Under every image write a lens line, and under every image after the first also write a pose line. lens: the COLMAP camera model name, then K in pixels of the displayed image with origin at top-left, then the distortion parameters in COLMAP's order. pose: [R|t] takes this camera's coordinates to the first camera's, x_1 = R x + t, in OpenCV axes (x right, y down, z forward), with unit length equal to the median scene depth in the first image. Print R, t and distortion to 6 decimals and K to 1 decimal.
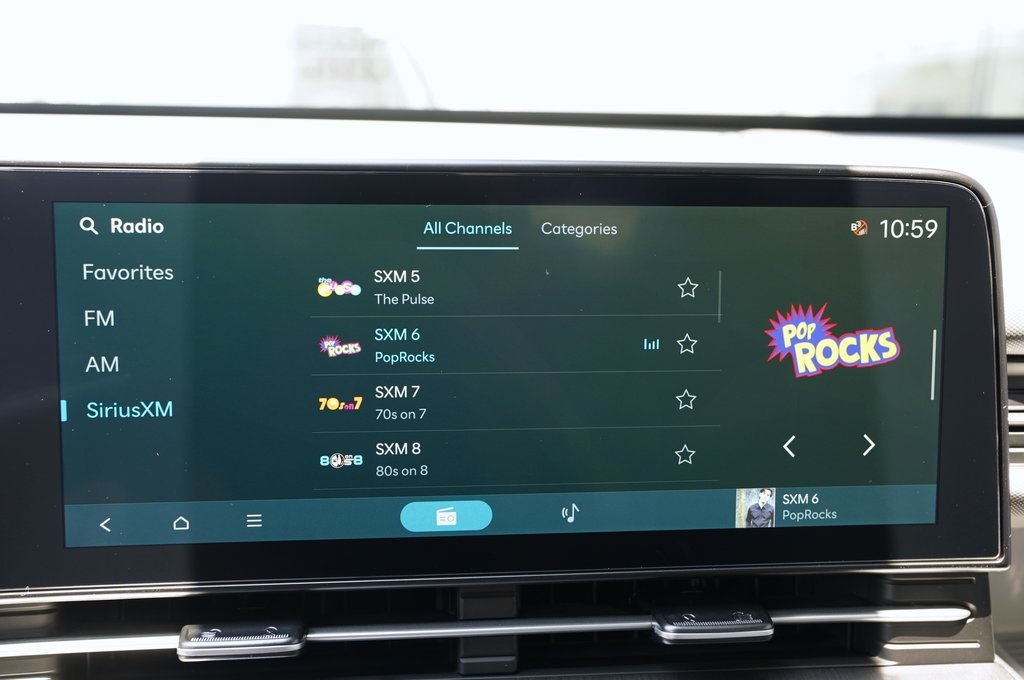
lens RADIAL K [[1053.1, 0, 513.4], [0, 1053.1, 343.5], [0, 0, 1]] dist [0.018351, 0.000000]
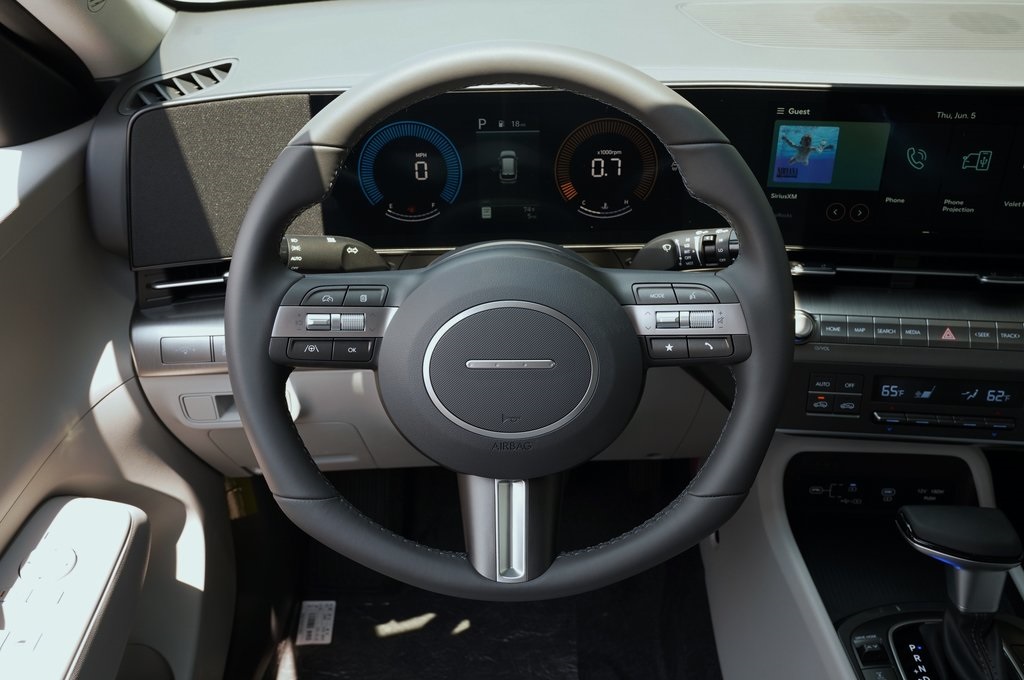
lens RADIAL K [[921.1, 0, 520.0], [0, 921.1, 339.2], [0, 0, 1]] dist [-0.046234, 0.113757]
pose [[0.978477, 0.095147, -0.183110, -0.504676], [-0.021895, 0.930216, 0.366358, -0.357090], [0.205190, -0.354464, 0.912279, -1.229050]]
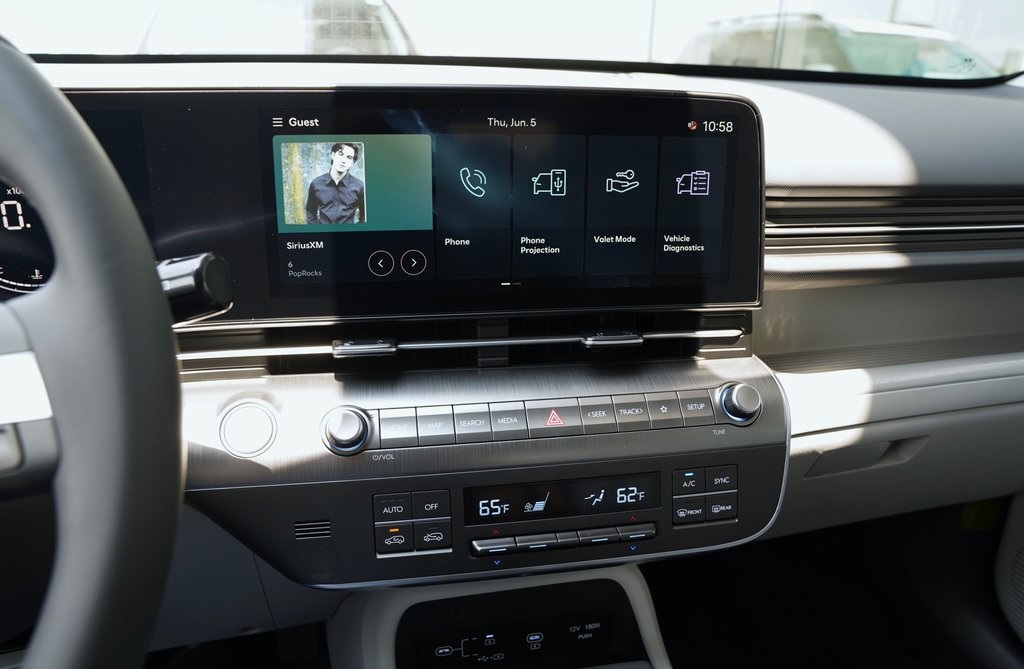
lens RADIAL K [[717.1, 0, 512.1], [0, 717.1, 331.3], [0, 0, 1]] dist [-0.110059, 0.038719]
pose [[0.997474, -0.014127, 0.069612, -0.079070], [0.003395, 0.988383, 0.151945, 0.057569], [-0.070950, -0.151325, 0.985935, -0.252895]]
